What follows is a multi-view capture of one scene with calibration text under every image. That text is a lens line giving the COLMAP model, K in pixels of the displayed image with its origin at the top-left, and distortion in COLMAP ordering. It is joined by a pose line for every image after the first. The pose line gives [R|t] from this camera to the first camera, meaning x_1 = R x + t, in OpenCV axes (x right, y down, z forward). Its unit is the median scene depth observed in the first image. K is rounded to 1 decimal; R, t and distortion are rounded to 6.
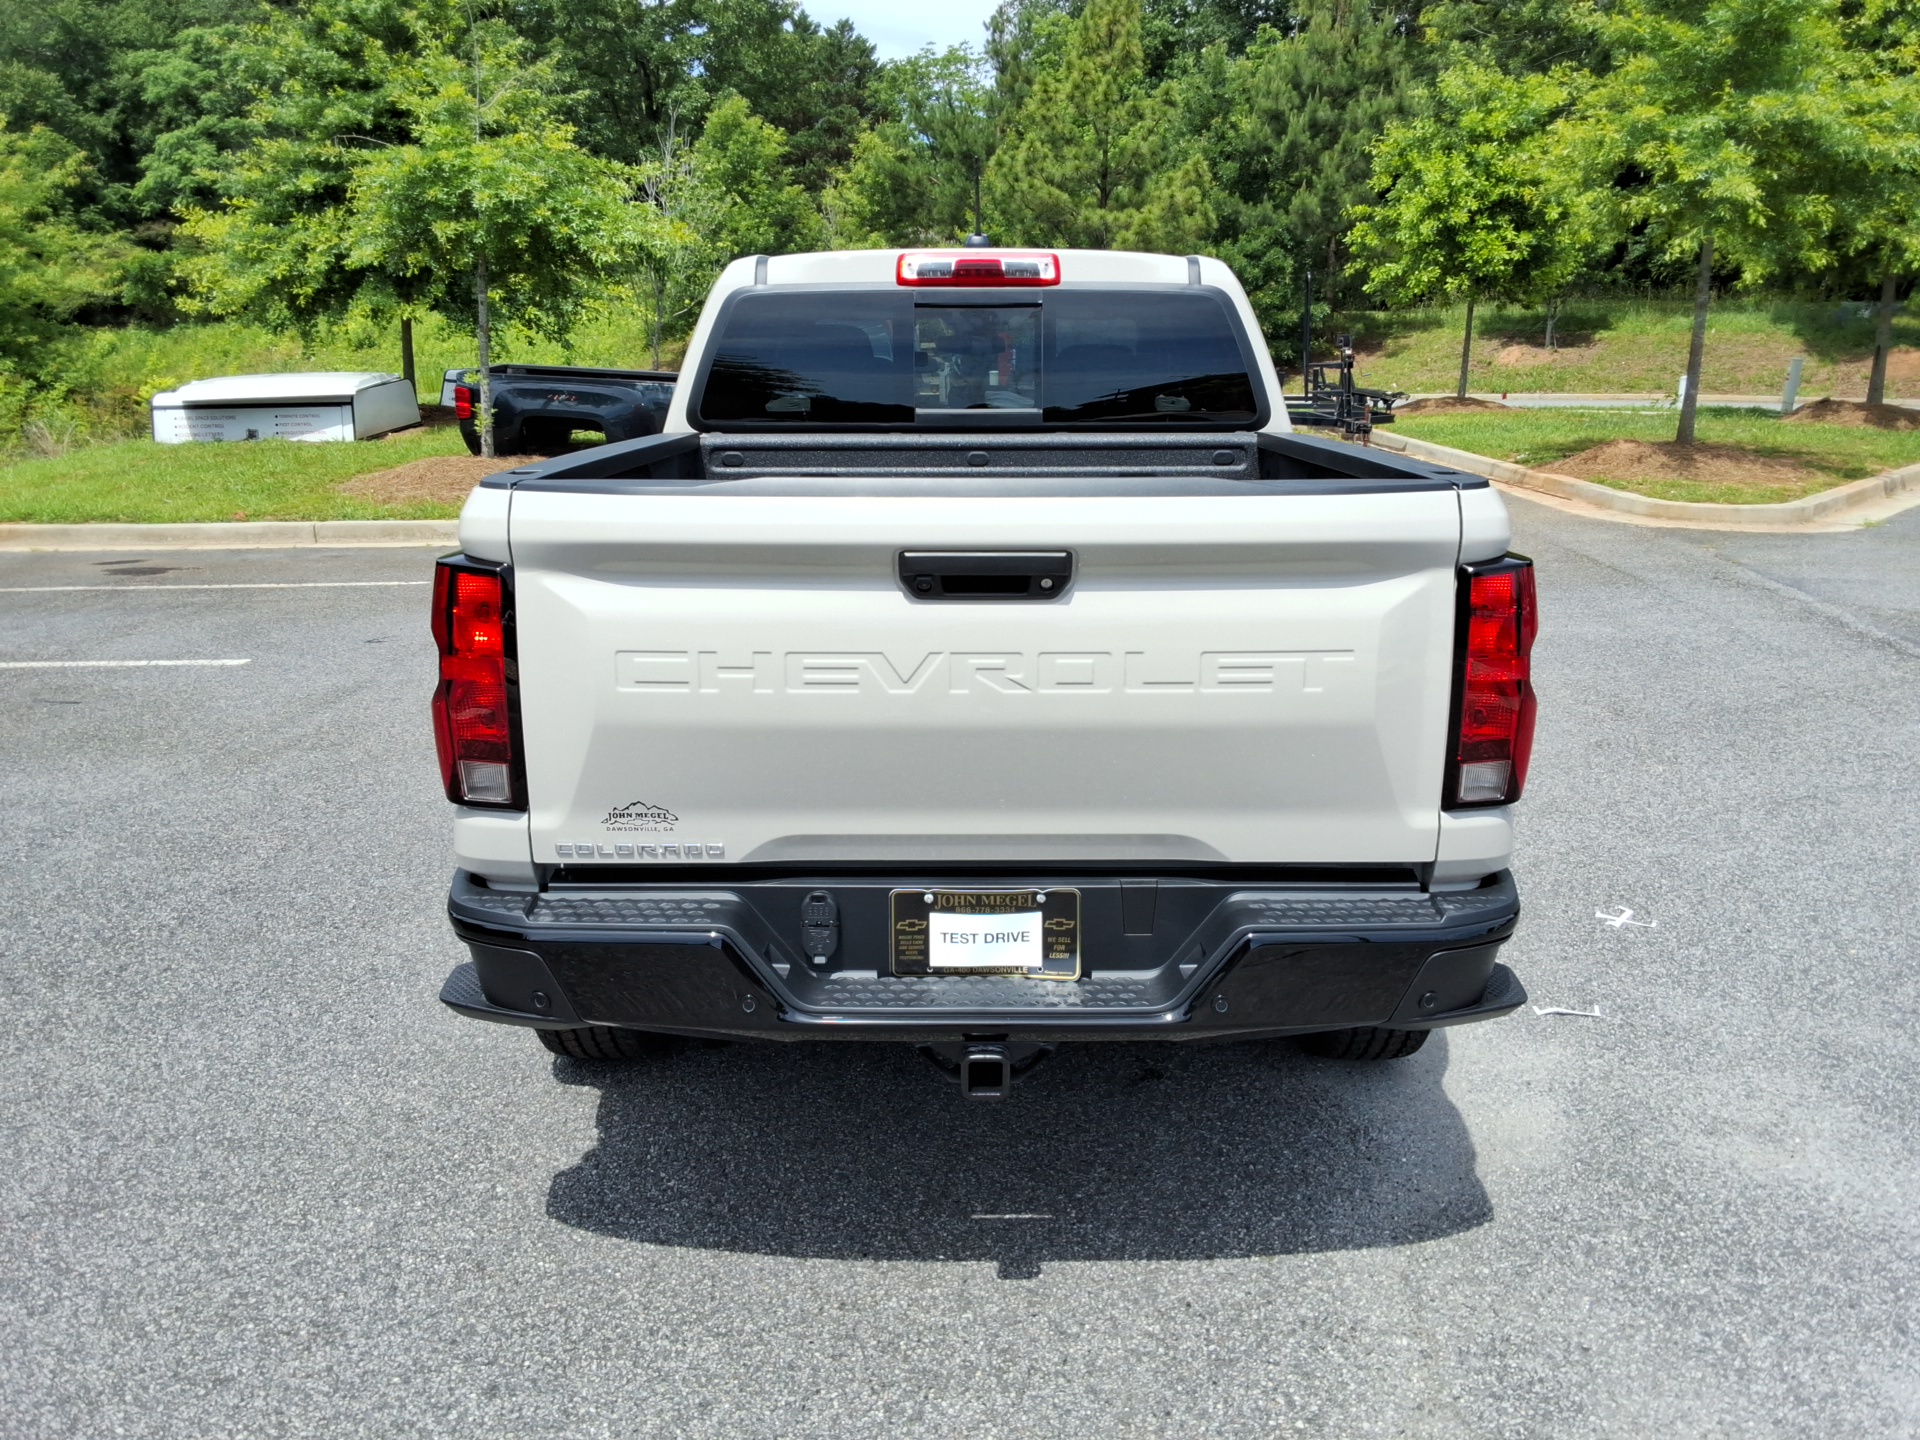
lens RADIAL K [[1540.4, 0, 982.0], [0, 1540.4, 719.9], [0, 0, 1]] dist [0.113534, -0.156326]
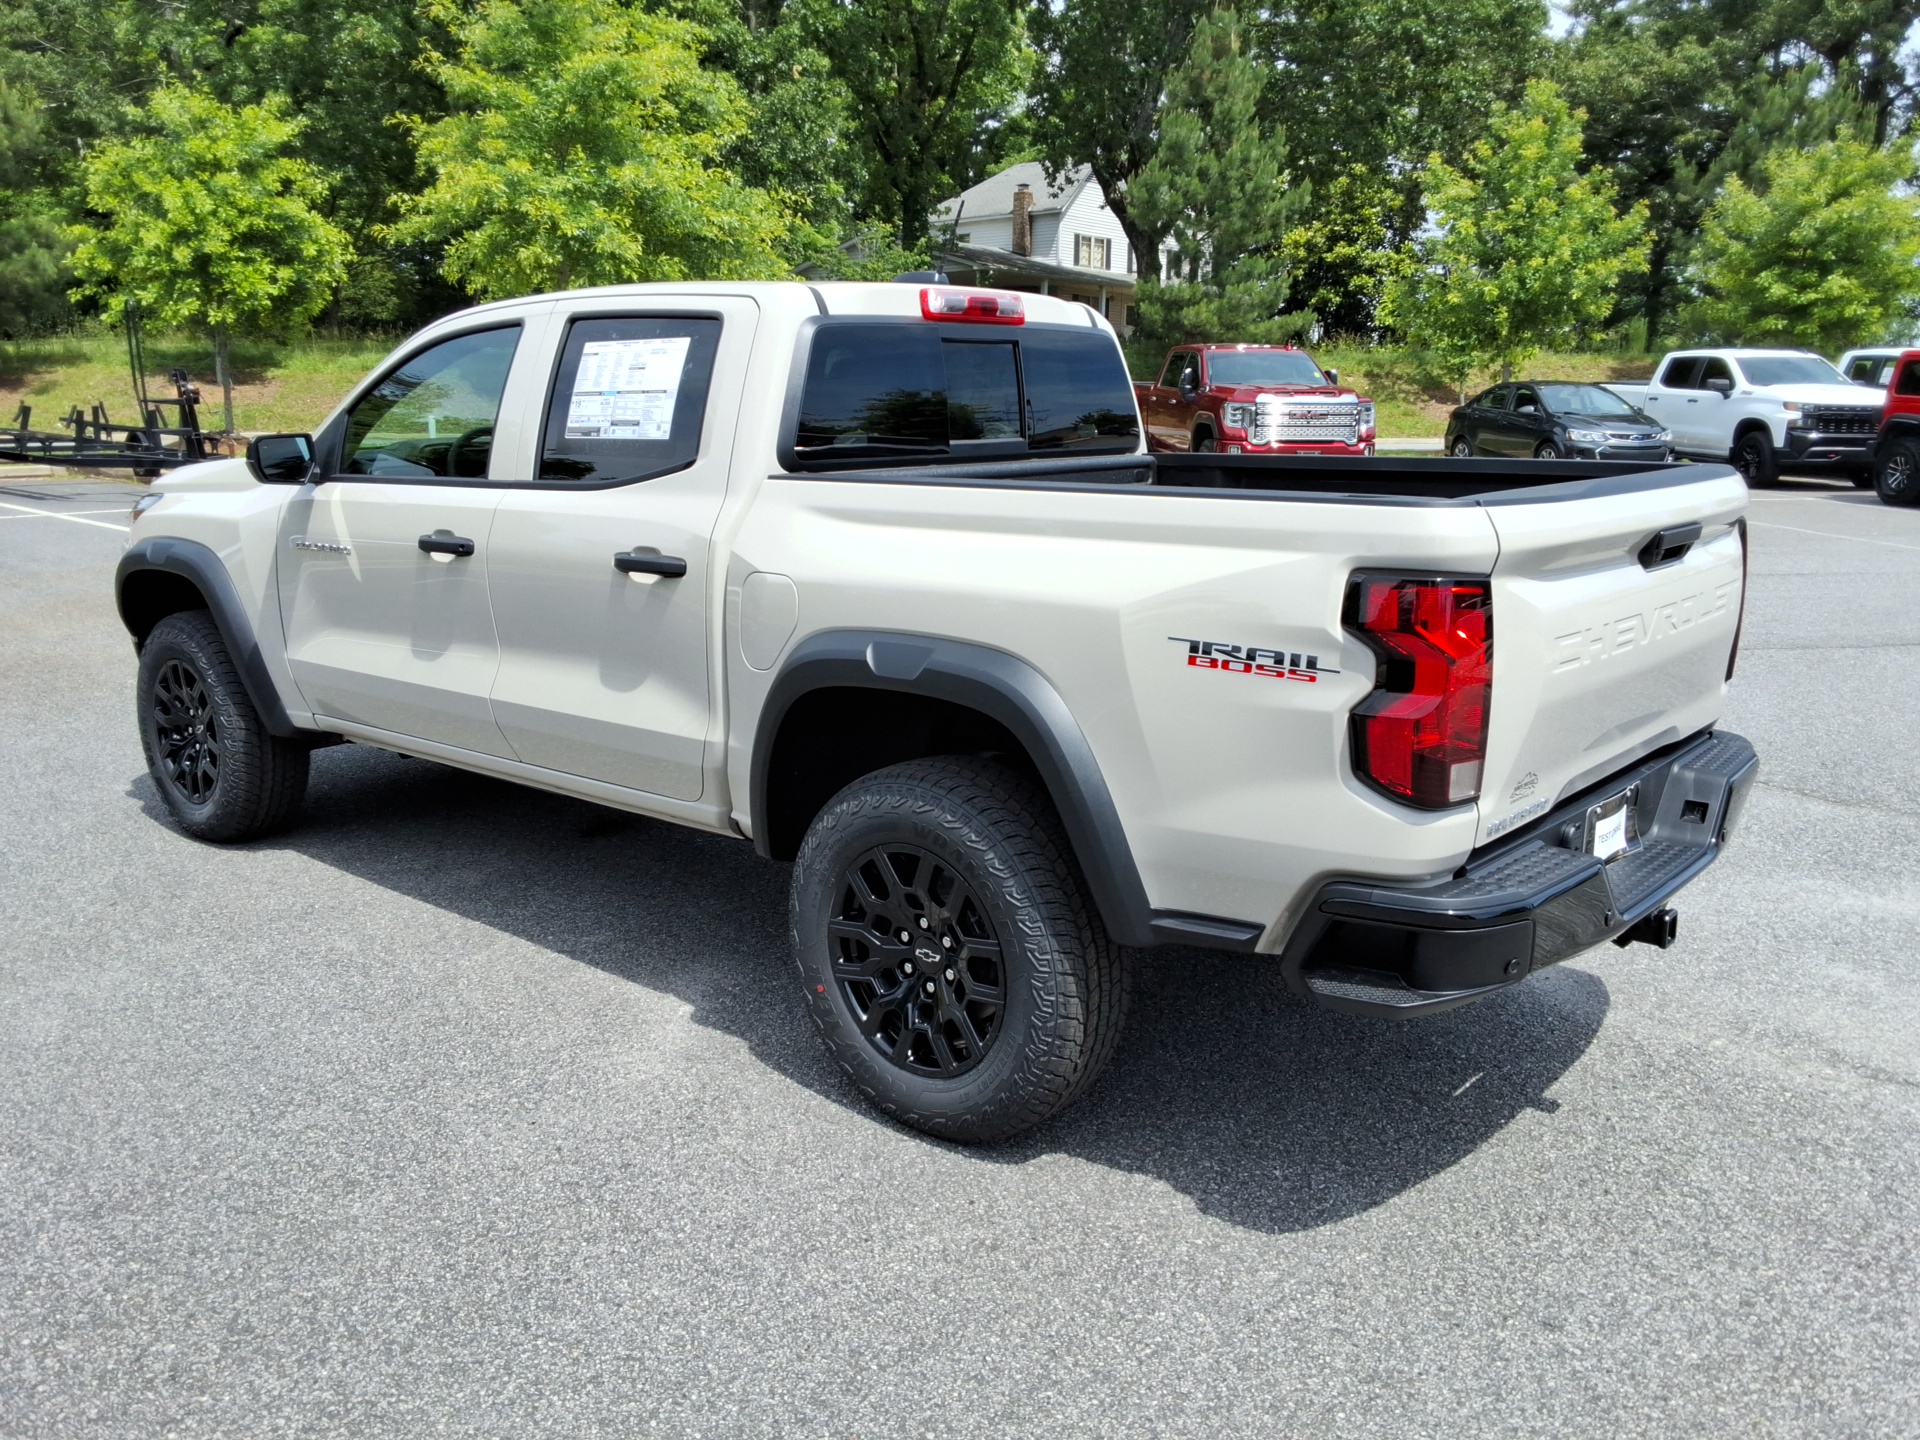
lens RADIAL K [[1524.8, 0, 993.4], [0, 1524.8, 715.9], [0, 0, 1]] dist [0.128202, -0.184570]
pose [[0.652331, -0.160445, 0.740758, -0.219401], [0.178323, 0.982392, 0.055747, -0.020186], [-0.736659, 0.095729, 0.669455, 0.087846]]
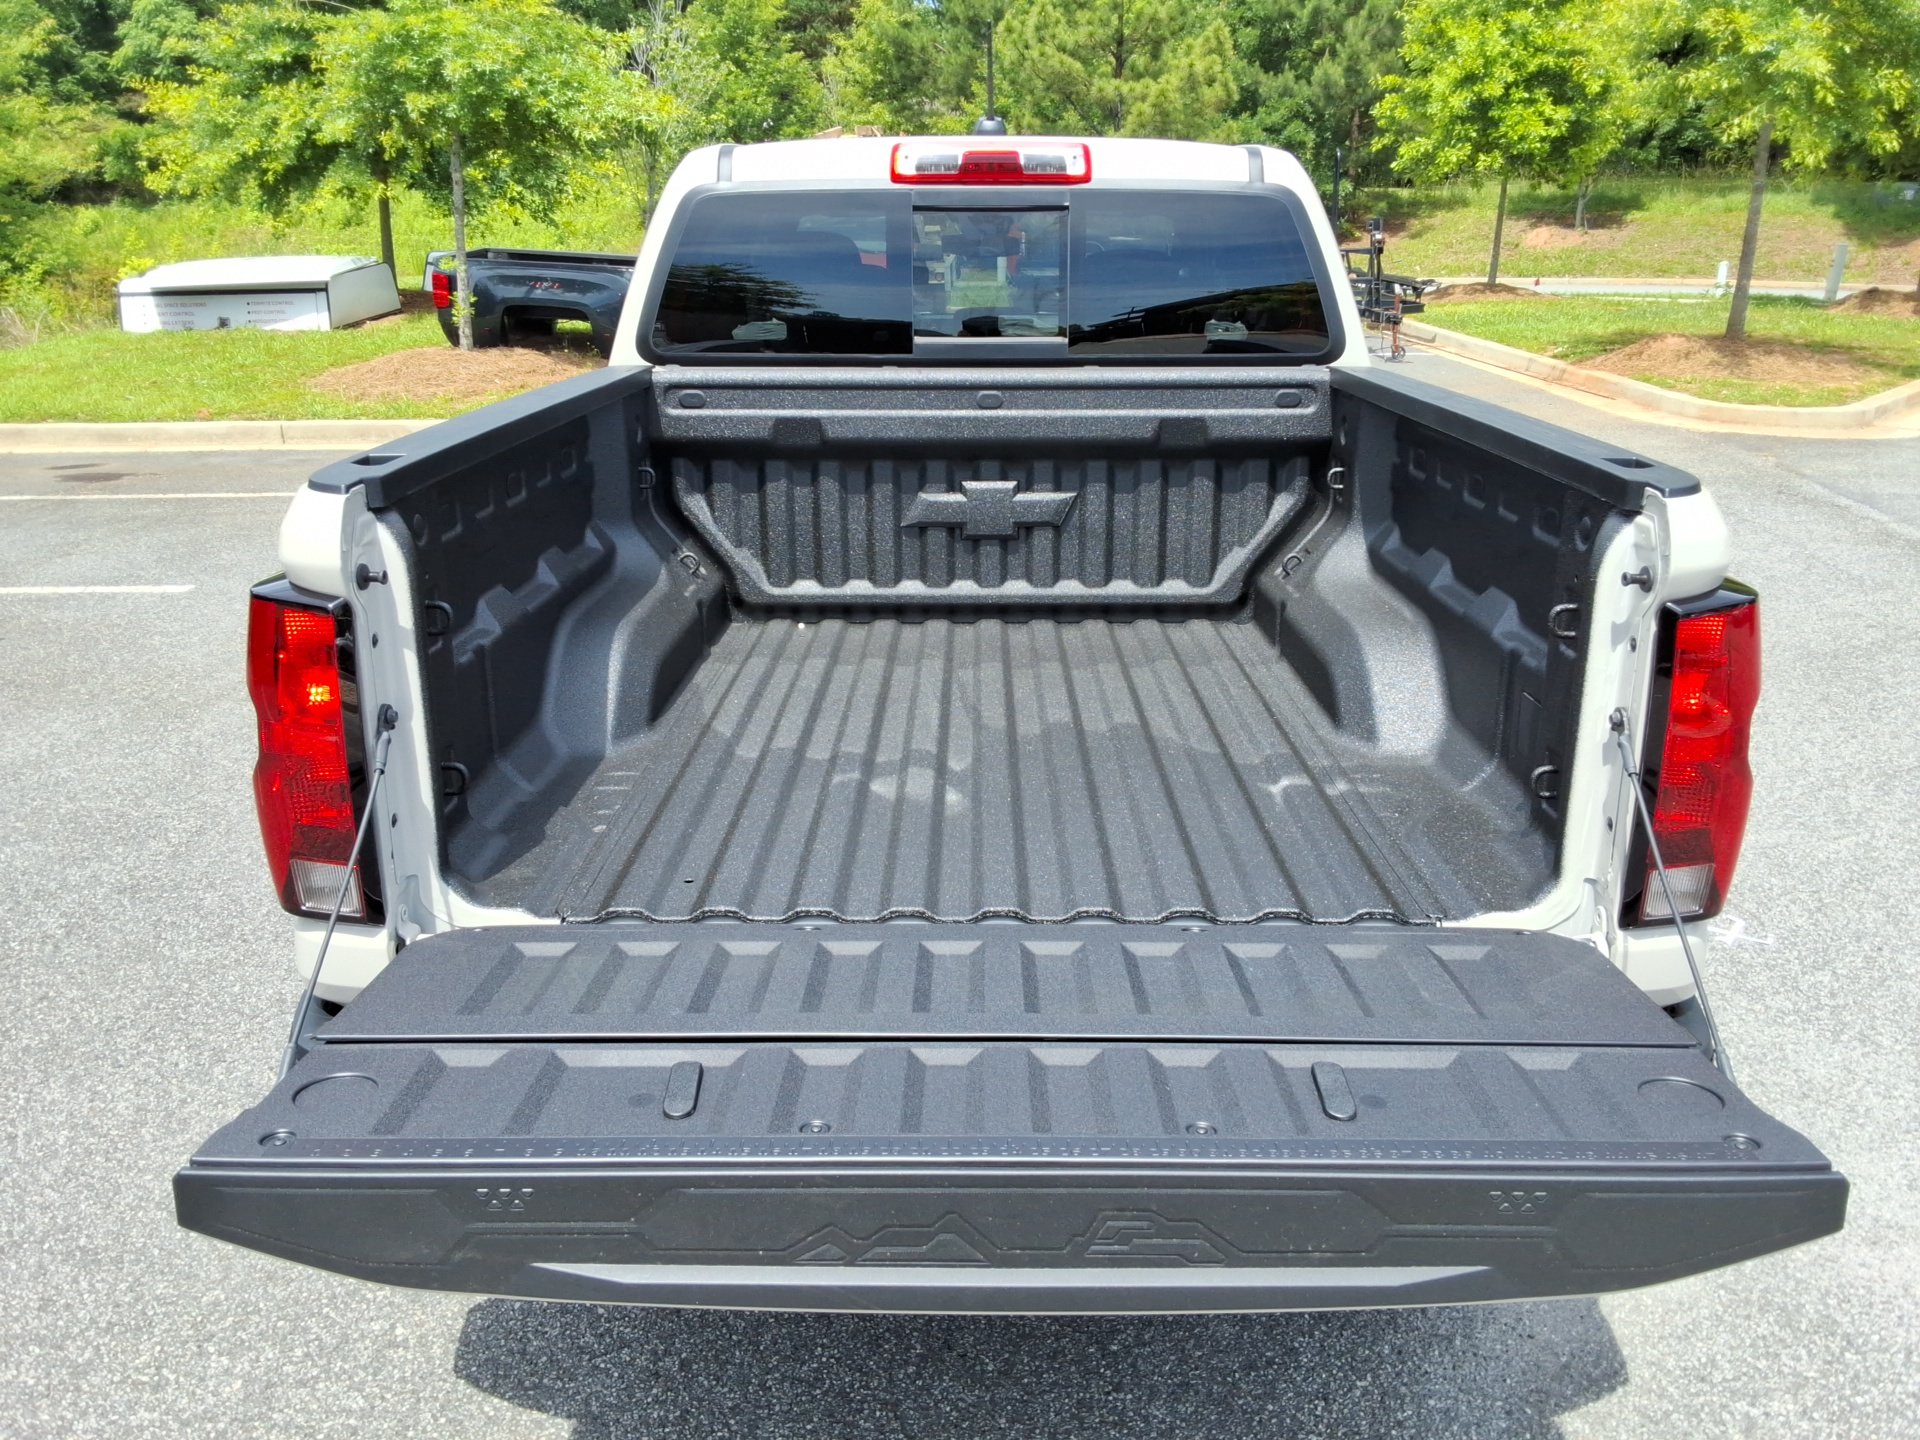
lens RADIAL K [[1549.0, 0, 979.9], [0, 1549.0, 725.6], [0, 0, 1]] dist [0.086088, -0.116580]
pose [[0.999983, 0.003707, -0.004397, -0.000895], [-0.003367, 0.997179, 0.074978, -0.014100], [0.004663, -0.074962, 0.997175, 0.039282]]
